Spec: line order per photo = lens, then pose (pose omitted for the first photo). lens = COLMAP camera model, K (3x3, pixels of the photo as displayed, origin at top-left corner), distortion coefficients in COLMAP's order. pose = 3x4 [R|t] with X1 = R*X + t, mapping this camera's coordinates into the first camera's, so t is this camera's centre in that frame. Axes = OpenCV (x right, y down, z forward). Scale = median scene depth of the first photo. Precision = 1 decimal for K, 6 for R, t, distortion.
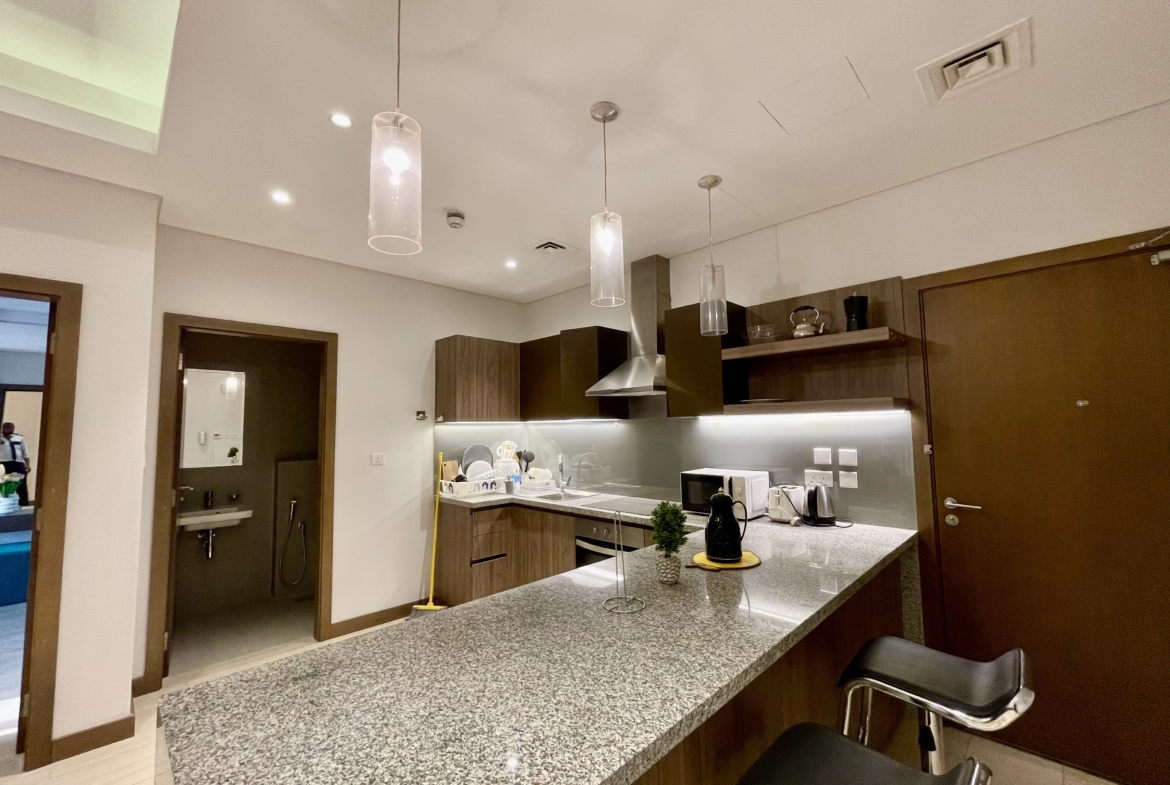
lens RADIAL K [[471.4, 0, 580.4], [0, 471.4, 393.0], [0, 0, 1]] dist [0.007217, -0.005419]
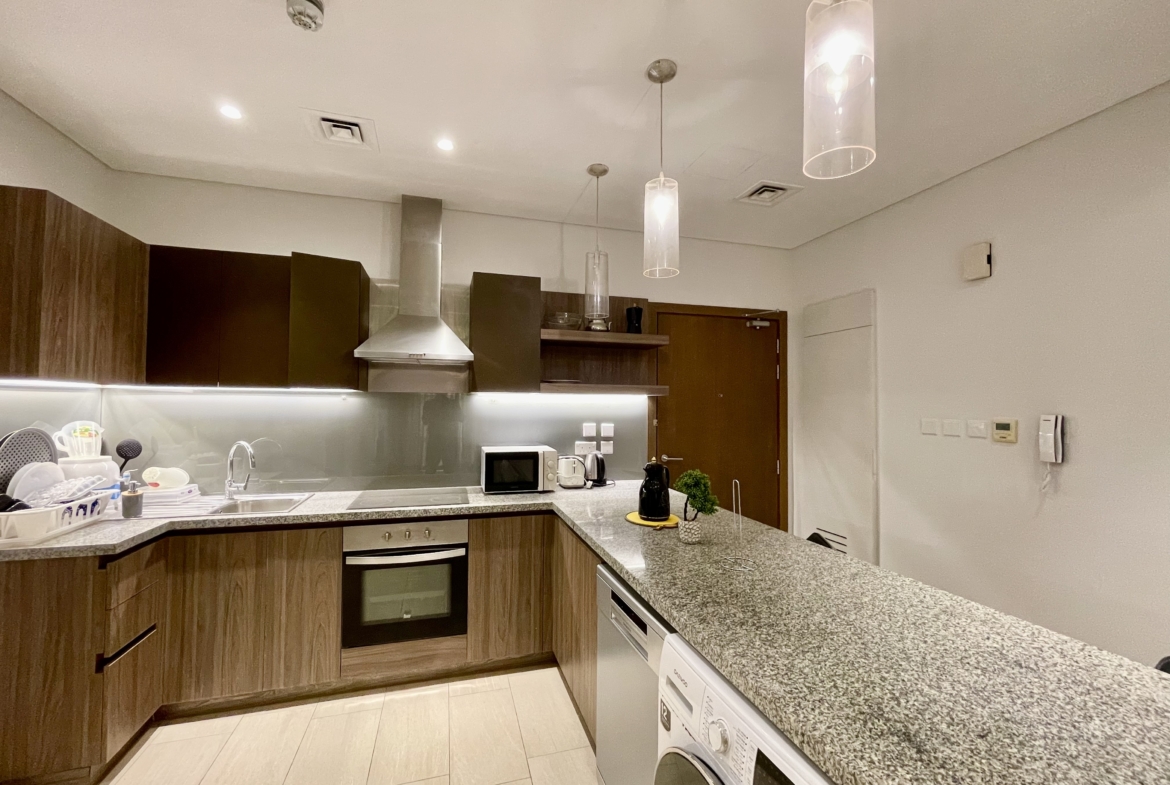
lens RADIAL K [[471.4, 0, 580.4], [0, 471.4, 393.0], [0, 0, 1]] dist [0.007217, -0.005419]
pose [[0.480981, 0.044758, 0.875588, -0.580877], [-0.078835, 0.996858, -0.007652, 0.050858], [-0.873180, -0.065346, 0.482998, 0.449063]]
